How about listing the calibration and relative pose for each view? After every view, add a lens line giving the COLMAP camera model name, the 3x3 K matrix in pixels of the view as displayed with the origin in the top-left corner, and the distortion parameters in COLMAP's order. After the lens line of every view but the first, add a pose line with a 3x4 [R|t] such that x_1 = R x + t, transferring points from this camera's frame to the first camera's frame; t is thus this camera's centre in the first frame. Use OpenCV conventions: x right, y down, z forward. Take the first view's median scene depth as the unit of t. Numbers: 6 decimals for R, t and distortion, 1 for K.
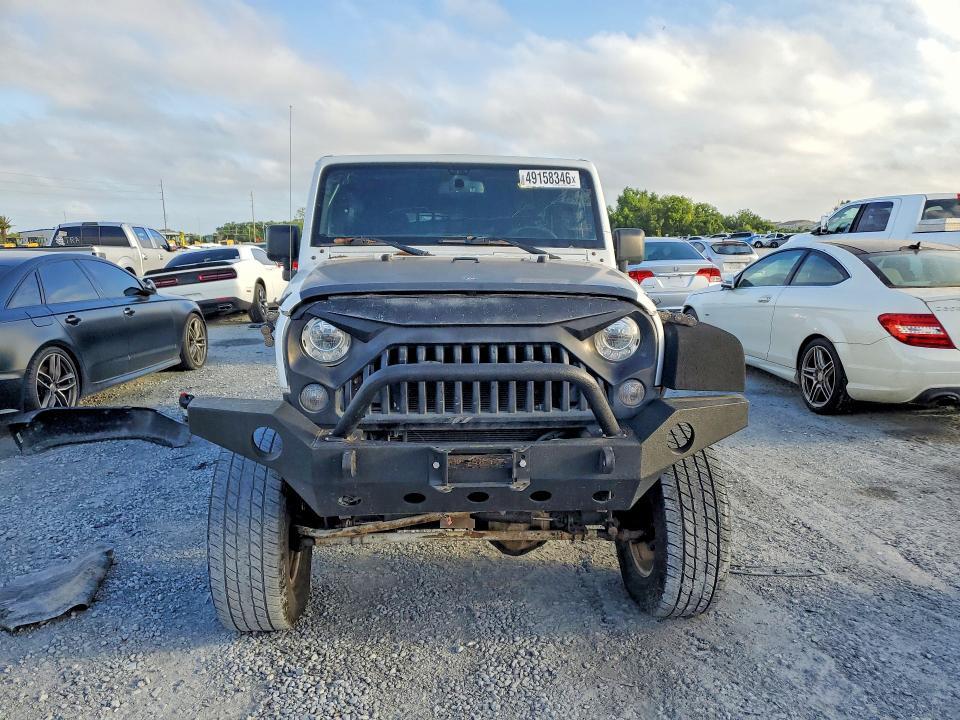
lens RADIAL K [[763.0, 0, 465.7], [0, 763.0, 387.6], [0, 0, 1]] dist [0.027073, -0.012944]
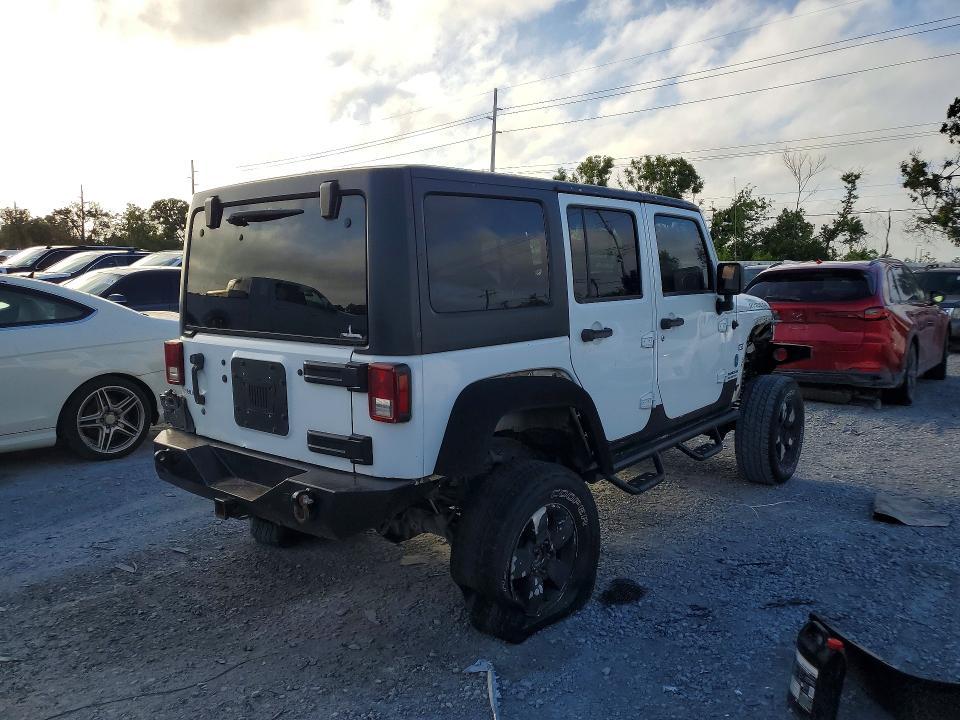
lens RADIAL K [[763.0, 0, 482.1], [0, 763.0, 359.6], [0, 0, 1]] dist [0.027073, -0.012944]
pose [[-0.722360, -0.077059, 0.687210, -0.677197], [0.123568, 0.963393, 0.237916, -0.343683], [-0.680388, 0.256778, -0.686395, 1.825632]]
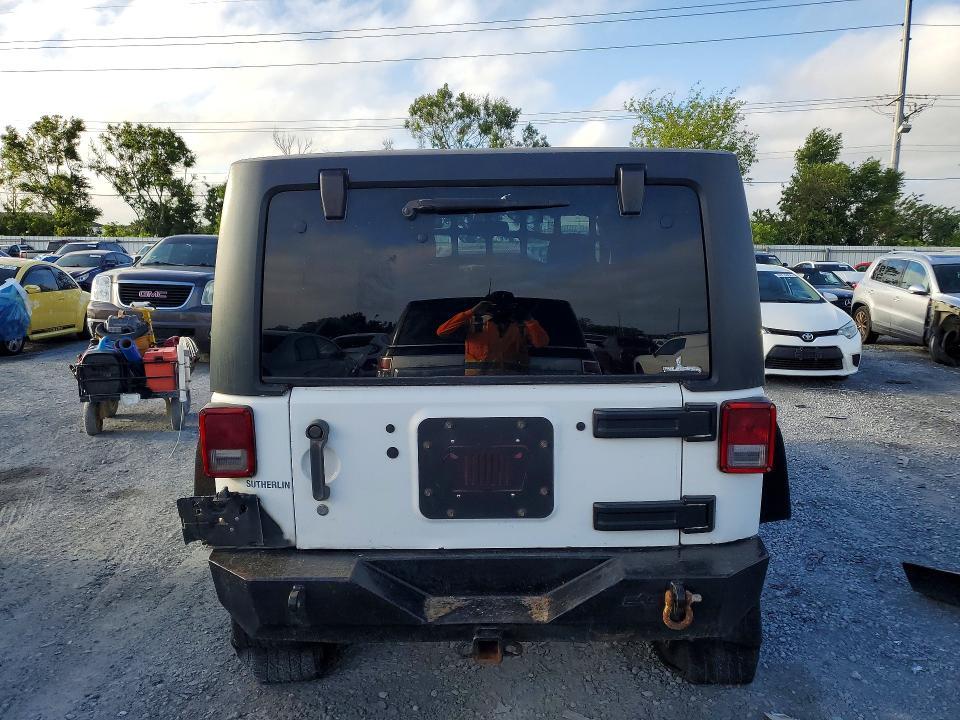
lens RADIAL K [[763.0, 0, 454.8], [0, 763.0, 353.1], [0, 0, 1]] dist [0.027073, -0.012944]
pose [[-0.996799, -0.001633, 0.079930, -0.073874], [0.023480, 0.949722, 0.312212, -0.388298], [-0.076421, 0.313089, -0.946644, 1.922269]]
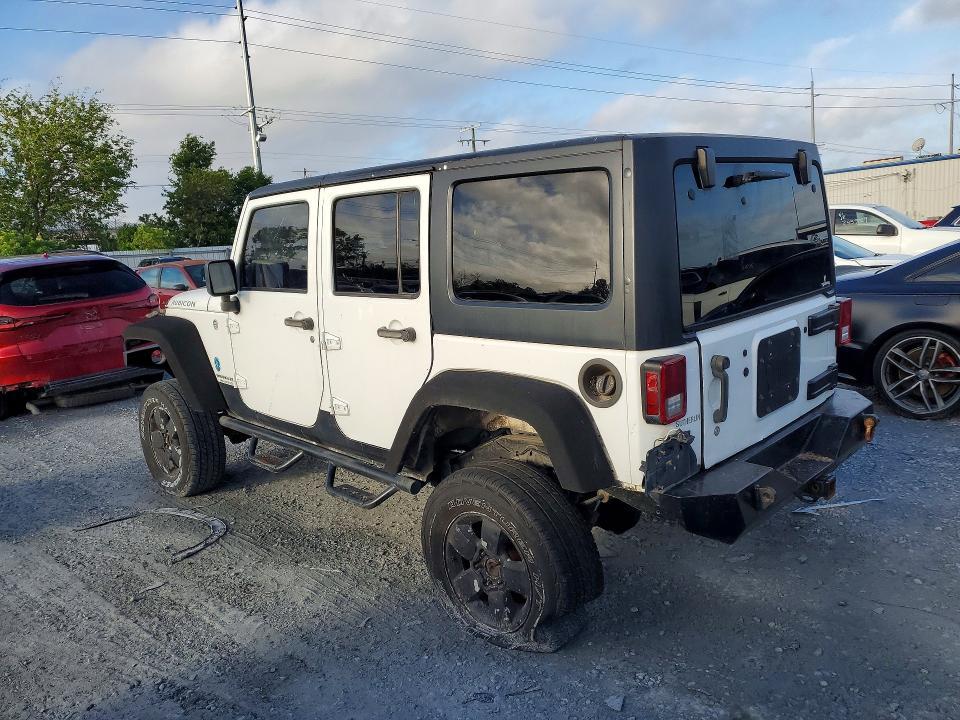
lens RADIAL K [[763.0, 0, 476.2], [0, 763.0, 363.7], [0, 0, 1]] dist [0.027073, -0.012944]
pose [[-0.755776, 0.173820, -0.631339, 0.545071], [-0.041907, 0.949311, 0.311531, -0.367519], [0.653488, 0.261905, -0.710183, 1.783176]]
